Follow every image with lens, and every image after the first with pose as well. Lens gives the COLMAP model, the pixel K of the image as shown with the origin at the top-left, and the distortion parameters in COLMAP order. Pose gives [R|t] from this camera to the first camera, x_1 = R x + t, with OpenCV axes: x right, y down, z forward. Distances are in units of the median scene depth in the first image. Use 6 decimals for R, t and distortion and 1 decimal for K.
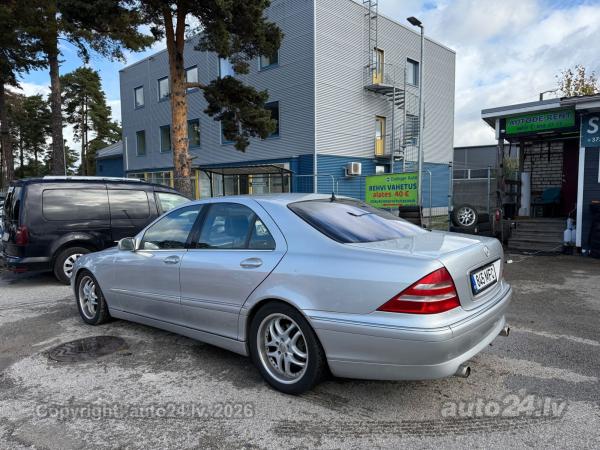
lens RADIAL K [[418.3, 0, 301.8], [0, 418.3, 224.2], [0, 0, 1]] dist [0.072743, -0.070296]
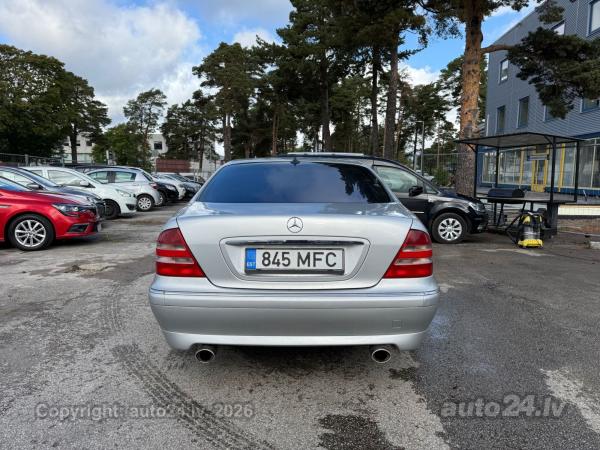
lens RADIAL K [[418.3, 0, 301.8], [0, 418.3, 224.2], [0, 0, 1]] dist [0.072743, -0.070296]
pose [[0.643213, 0.107809, -0.758059, 0.794513], [-0.072899, 0.994163, 0.079531, -0.002723], [0.762209, 0.004106, 0.647318, 0.410465]]
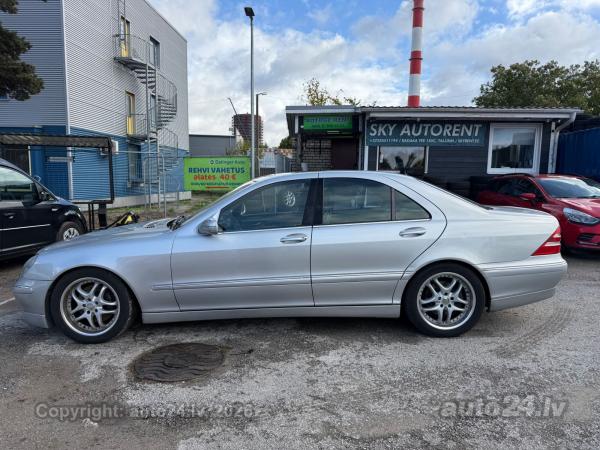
lens RADIAL K [[413.3, 0, 301.8], [0, 413.3, 225.2], [0, 0, 1]] dist [0.070209, -0.076871]
pose [[0.763019, -0.049754, 0.644459, -0.883397], [0.025857, 0.998585, 0.046480, 0.013282], [-0.645859, -0.018801, 0.763225, 0.295780]]
